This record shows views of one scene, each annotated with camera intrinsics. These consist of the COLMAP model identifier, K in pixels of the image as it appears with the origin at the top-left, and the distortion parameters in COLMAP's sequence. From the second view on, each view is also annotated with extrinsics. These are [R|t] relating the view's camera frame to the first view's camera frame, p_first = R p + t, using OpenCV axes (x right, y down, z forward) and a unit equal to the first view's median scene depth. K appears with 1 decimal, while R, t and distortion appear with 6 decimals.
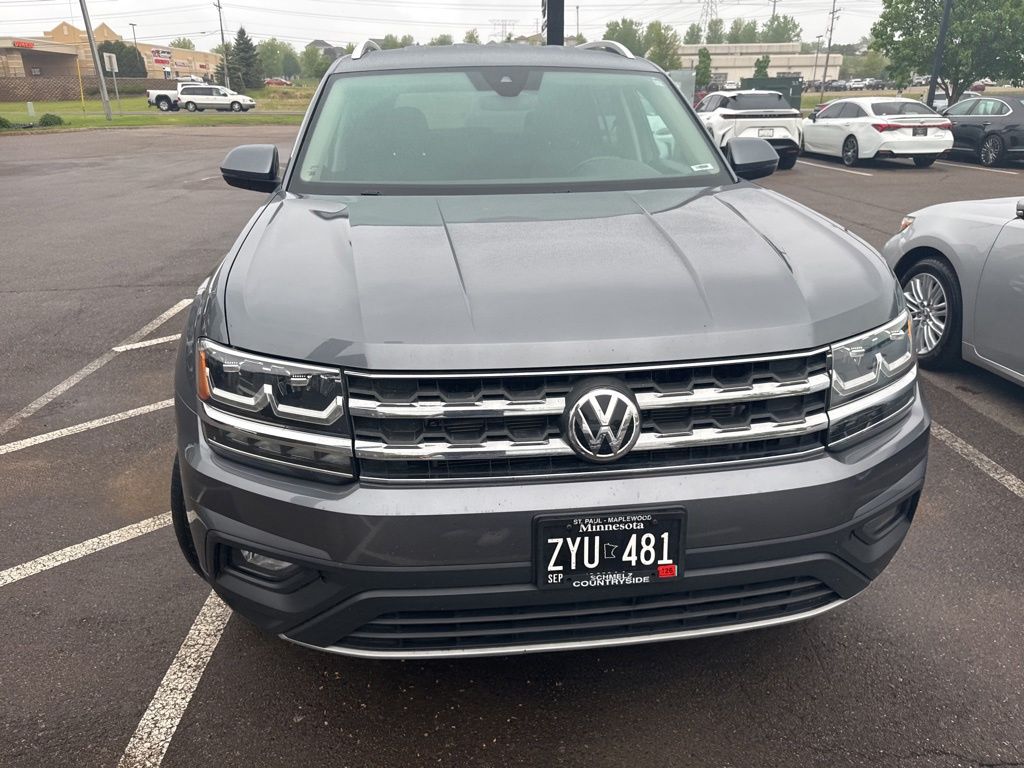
lens RADIAL K [[726.9, 0, 512.9], [0, 726.9, 379.8], [0, 0, 1]] dist [0.022226, -0.026034]
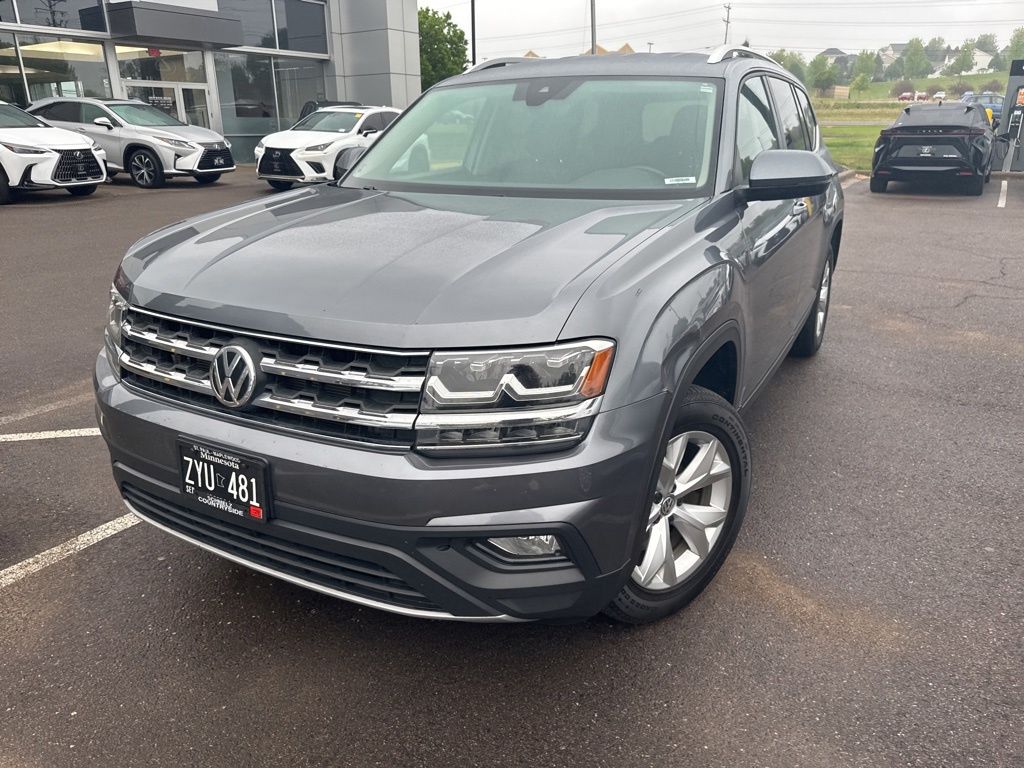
lens RADIAL K [[724.0, 0, 518.1], [0, 724.0, 385.4], [0, 0, 1]] dist [0.009010, -0.004207]
pose [[0.819007, 0.198850, -0.538226, 1.141675], [-0.201233, 0.977992, 0.055112, -0.084593], [0.537339, 0.063171, 0.840997, 0.238212]]
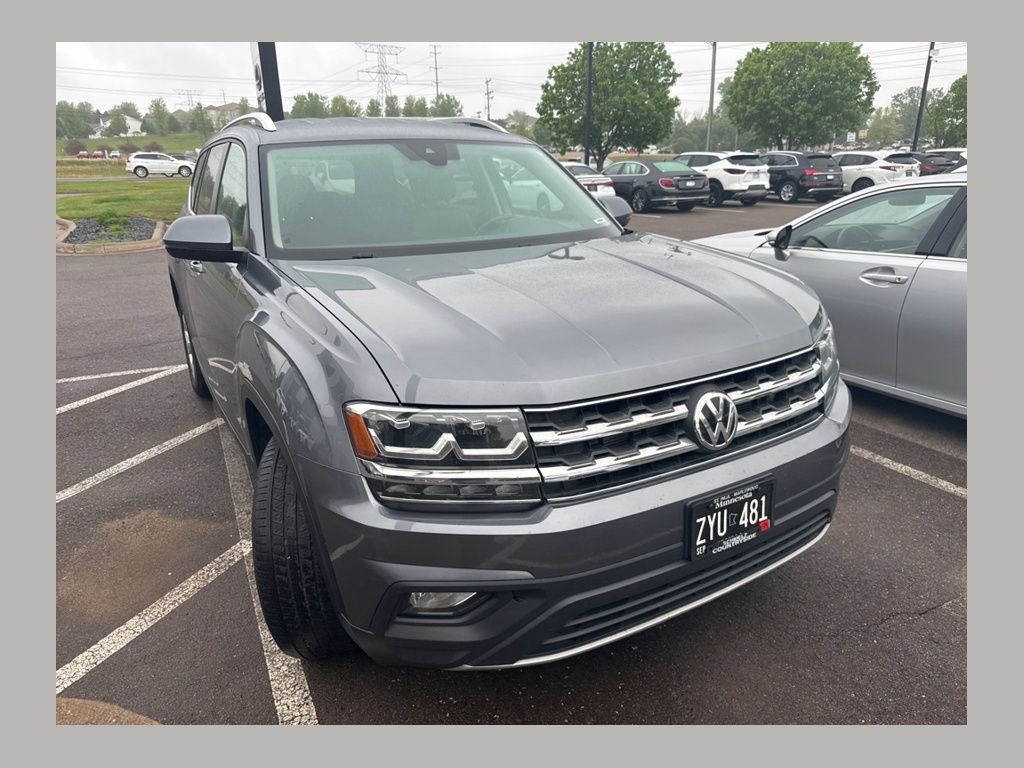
lens RADIAL K [[651.2, 0, 503.9], [0, 651.2, 388.2], [0, 0, 1]] dist [0.008562, -0.006944]
pose [[0.919807, -0.134714, 0.368521, -0.613191], [0.147902, 0.988973, -0.007632, -0.040200], [-0.363429, 0.061525, 0.929588, 0.073162]]
